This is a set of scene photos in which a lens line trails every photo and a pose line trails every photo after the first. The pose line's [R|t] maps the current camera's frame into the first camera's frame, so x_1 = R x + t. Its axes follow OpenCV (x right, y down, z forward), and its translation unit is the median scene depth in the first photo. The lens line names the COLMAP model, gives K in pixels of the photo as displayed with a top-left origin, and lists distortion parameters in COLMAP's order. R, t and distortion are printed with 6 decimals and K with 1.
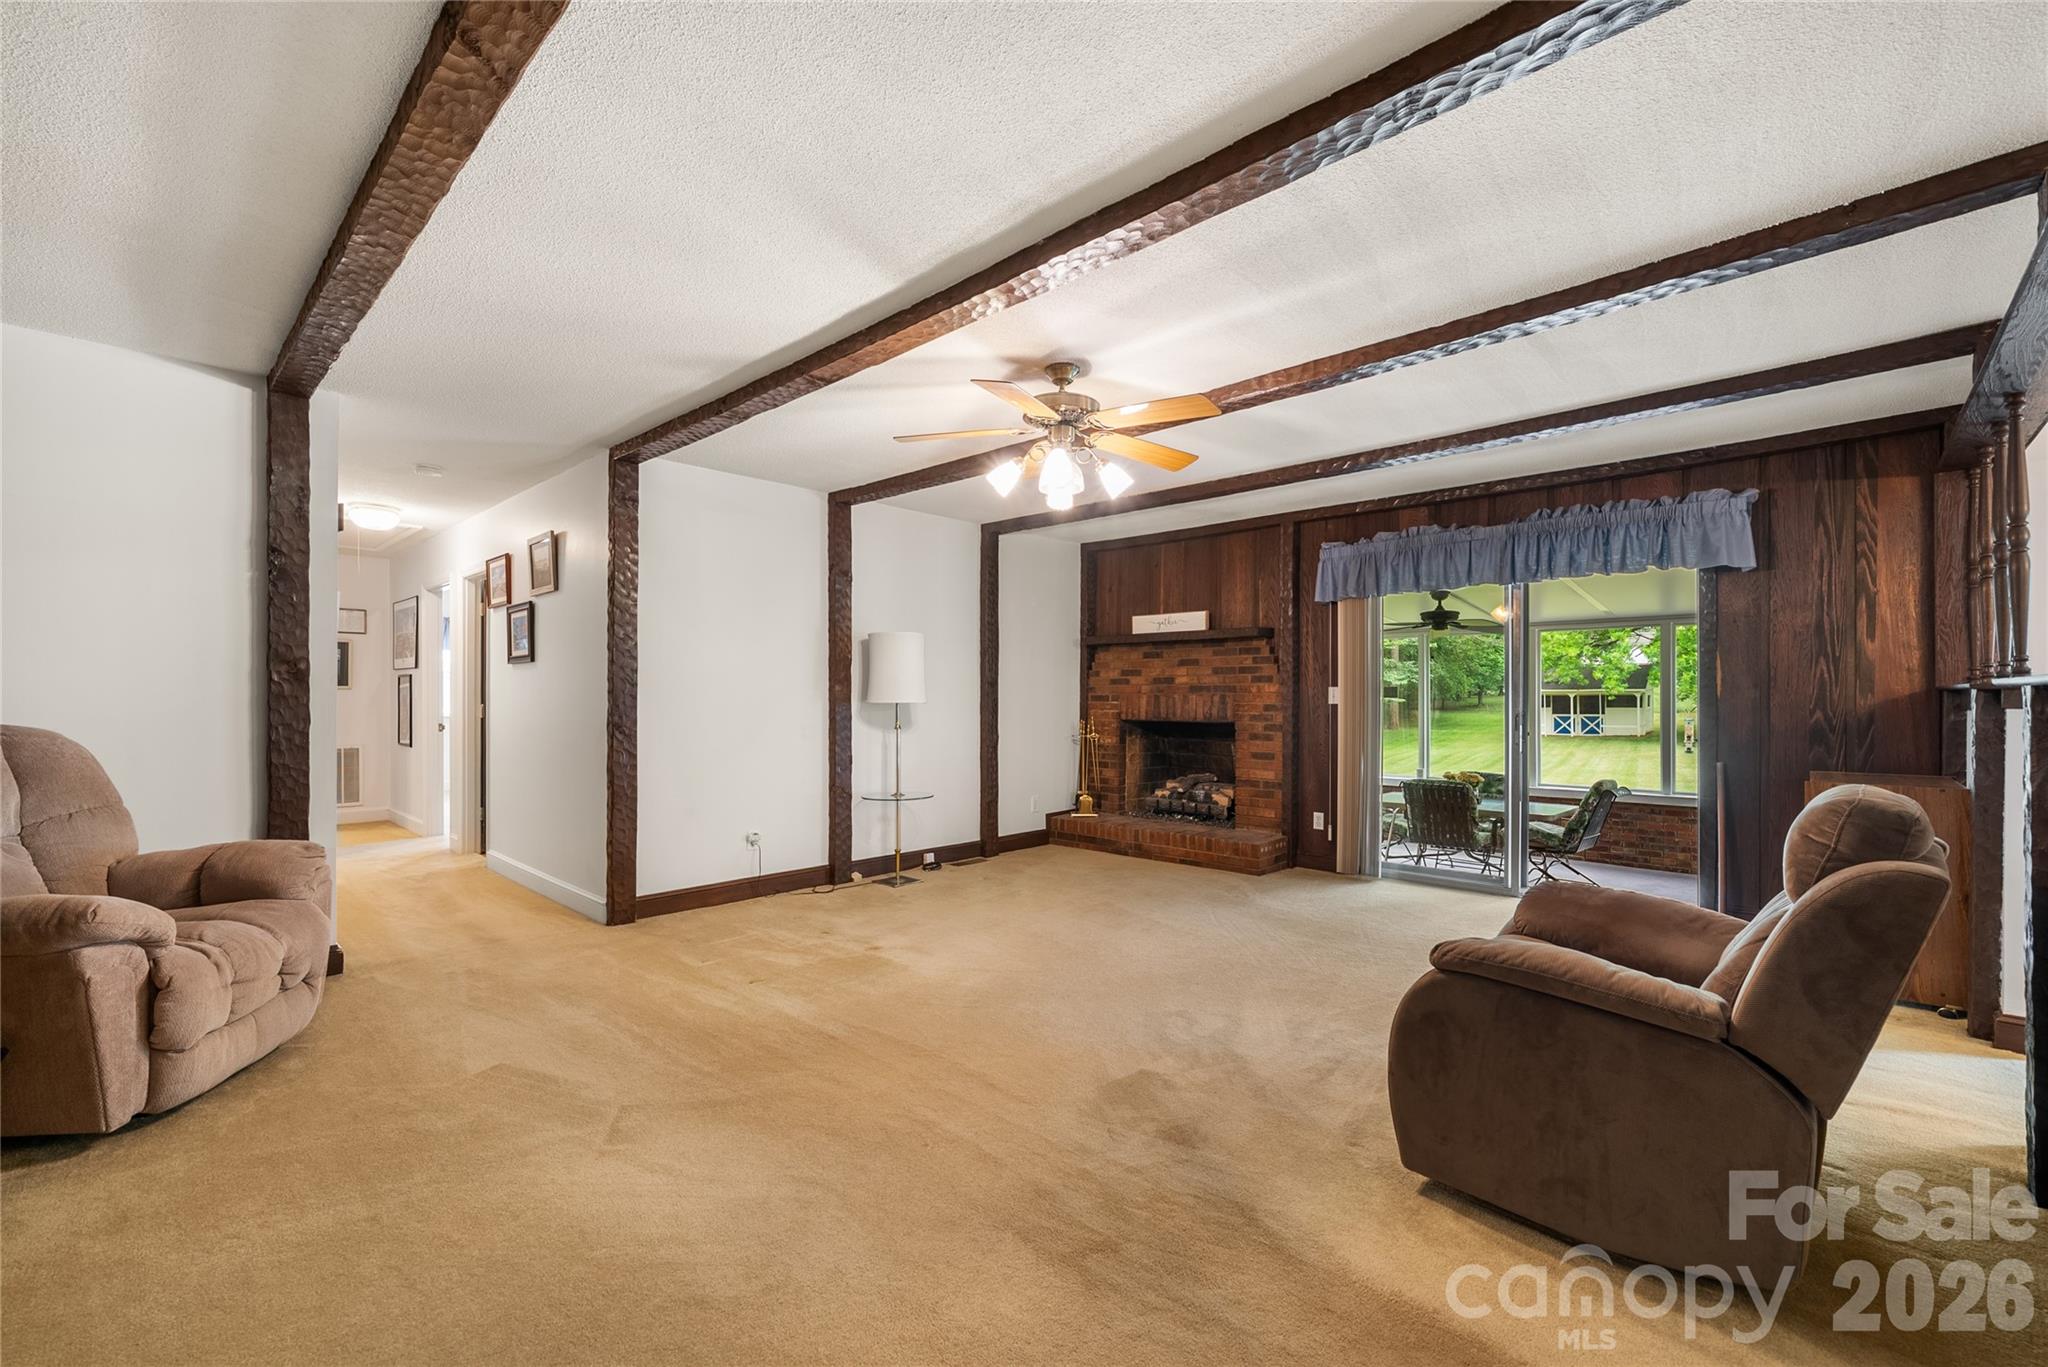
lens RADIAL K [[859.7, 0, 1020.2], [0, 859.7, 686.6], [0, 0, 1]] dist [-0.008208, 0.000667]
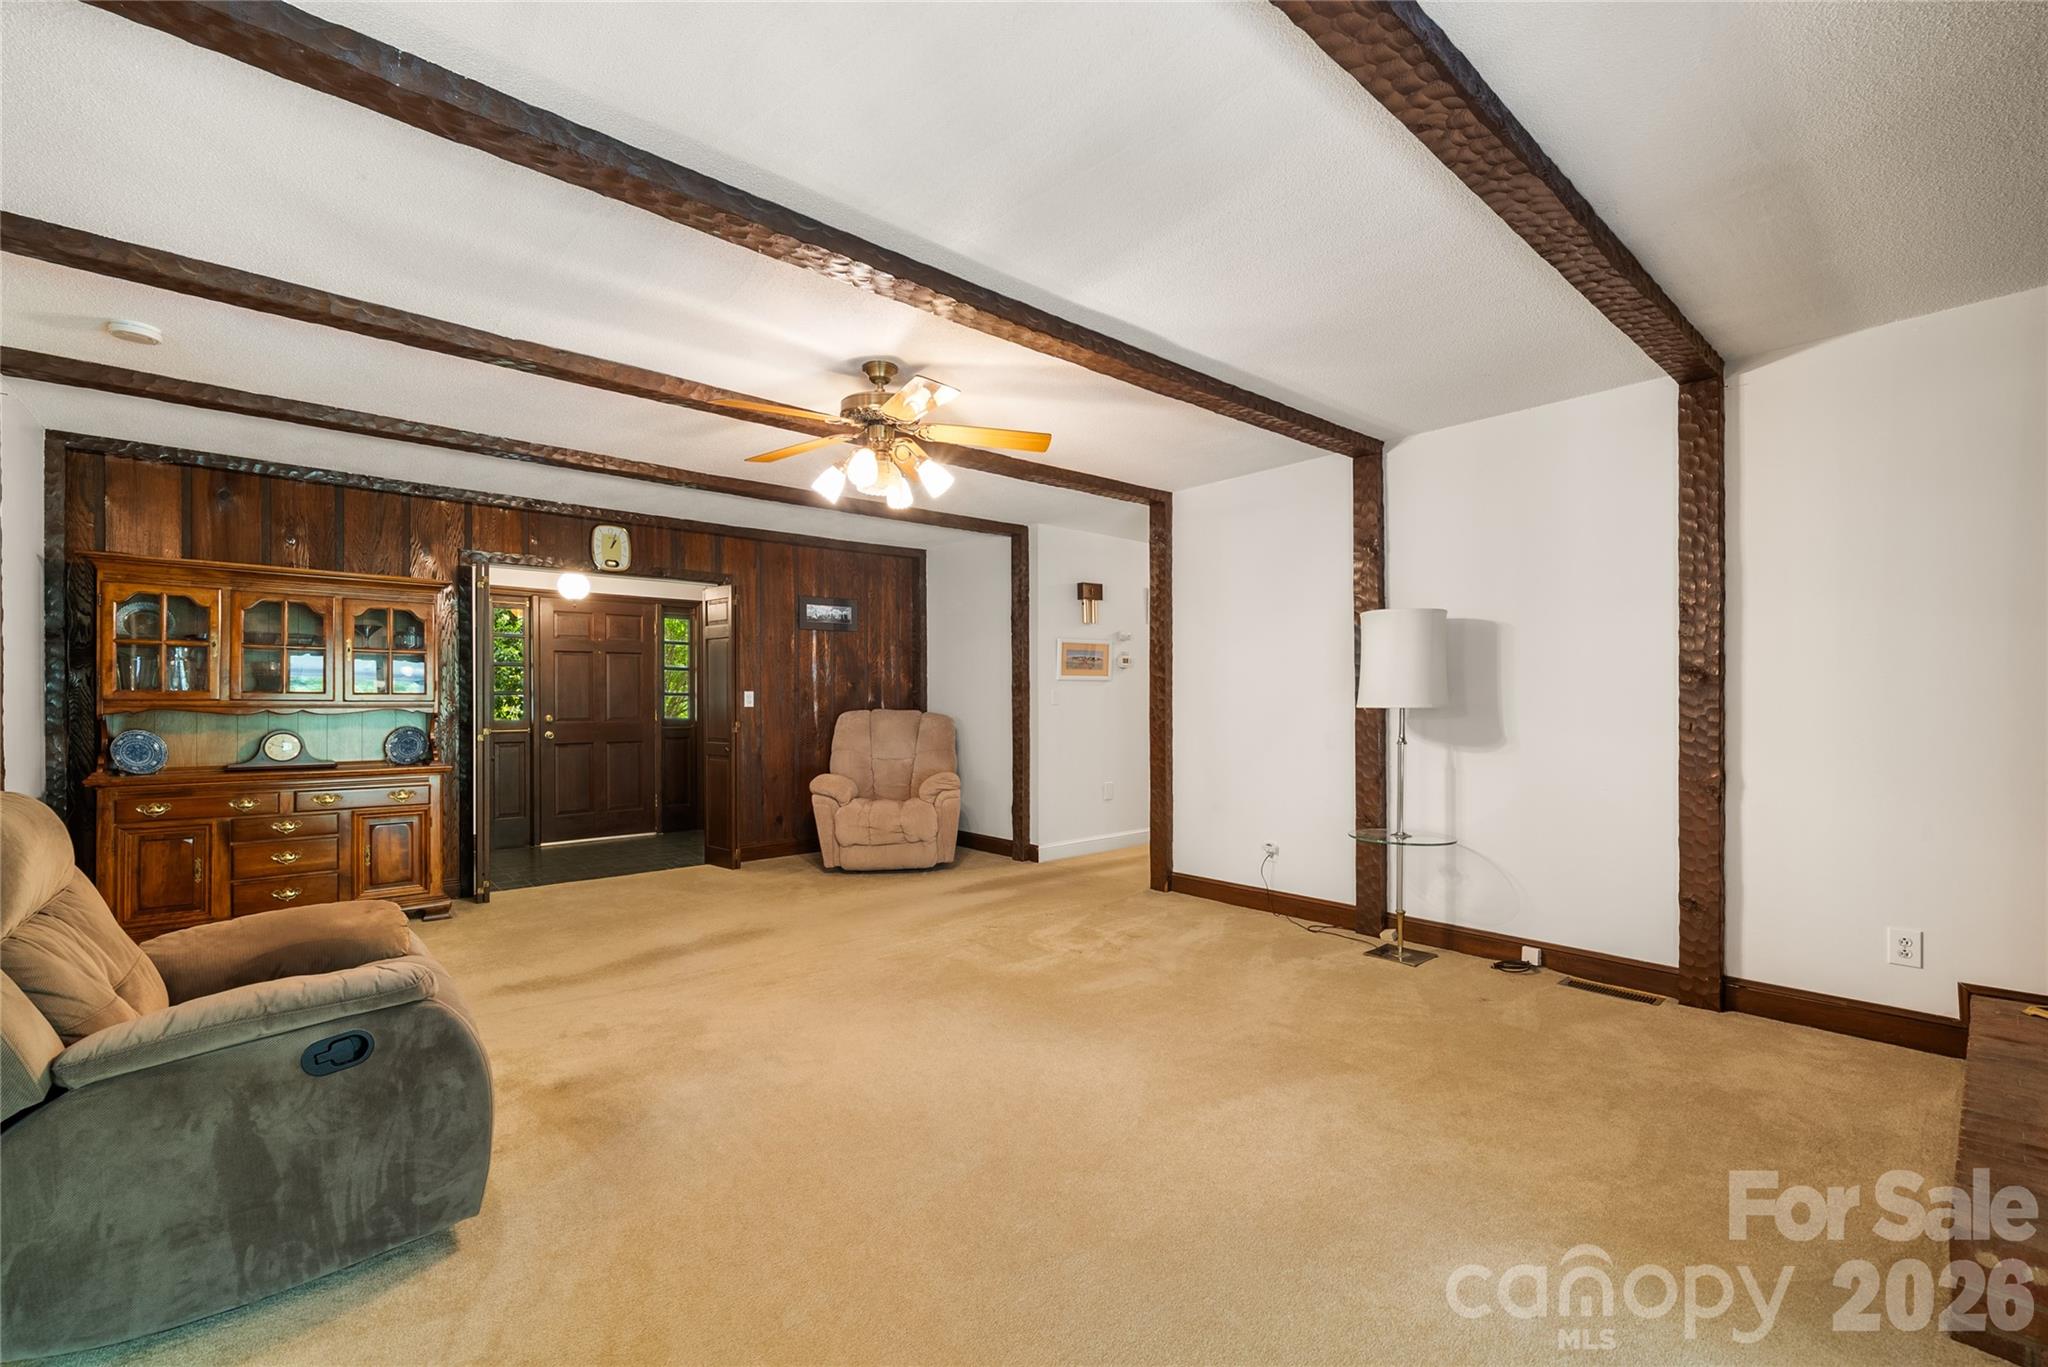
lens RADIAL K [[859.7, 0, 1024.5], [0, 859.7, 696.8], [0, 0, 1]] dist [-0.008208, 0.000667]
pose [[-0.084607, -0.003929, -0.996407, 0.582266], [0.010533, 0.999933, -0.004838, 0.010446], [0.996359, -0.010904, -0.084560, 0.724085]]
